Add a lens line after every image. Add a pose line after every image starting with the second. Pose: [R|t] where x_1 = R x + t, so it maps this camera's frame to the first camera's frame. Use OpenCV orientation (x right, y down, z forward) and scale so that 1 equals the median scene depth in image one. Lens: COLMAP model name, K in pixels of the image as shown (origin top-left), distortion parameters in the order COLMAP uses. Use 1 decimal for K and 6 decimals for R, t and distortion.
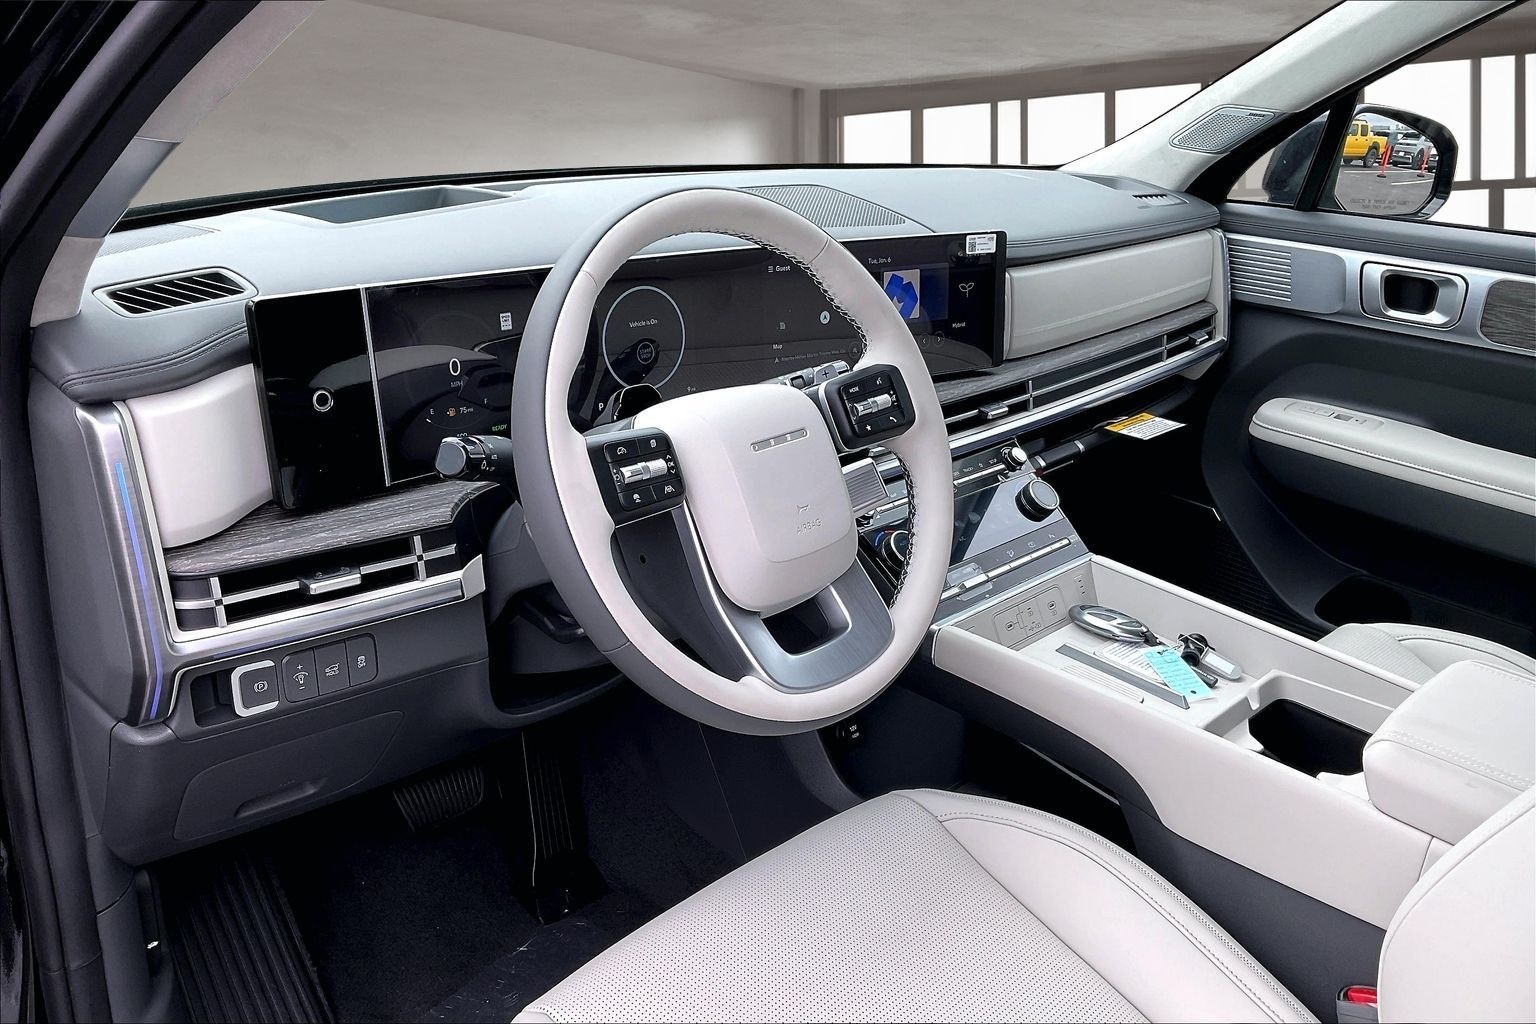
lens RADIAL K [[1310.0, 0, 803.3], [0, 1310.0, 558.7], [0, 0, 1]] dist [0.105966, -0.214708]
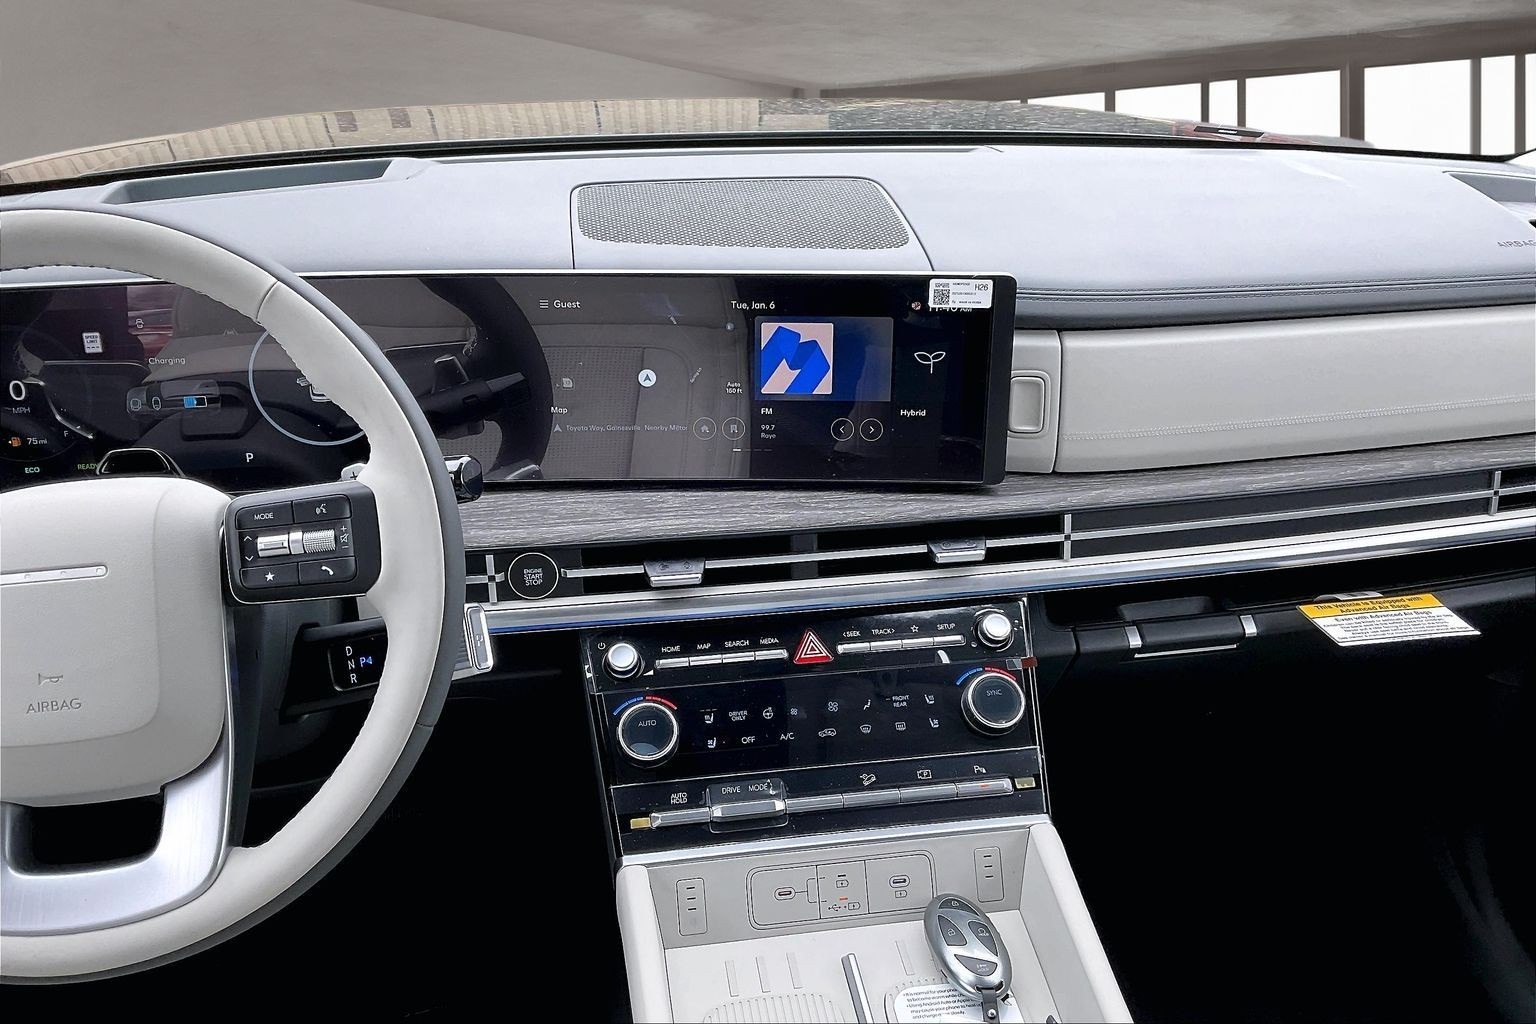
lens RADIAL K [[1310.0, 0, 803.3], [0, 1310.0, 558.7], [0, 0, 1]] dist [0.105966, -0.214708]
pose [[0.777096, 0.216784, -0.590869, 0.474089], [-0.196170, 0.975469, 0.099891, -0.160678], [0.598029, 0.038286, 0.800560, 0.446258]]
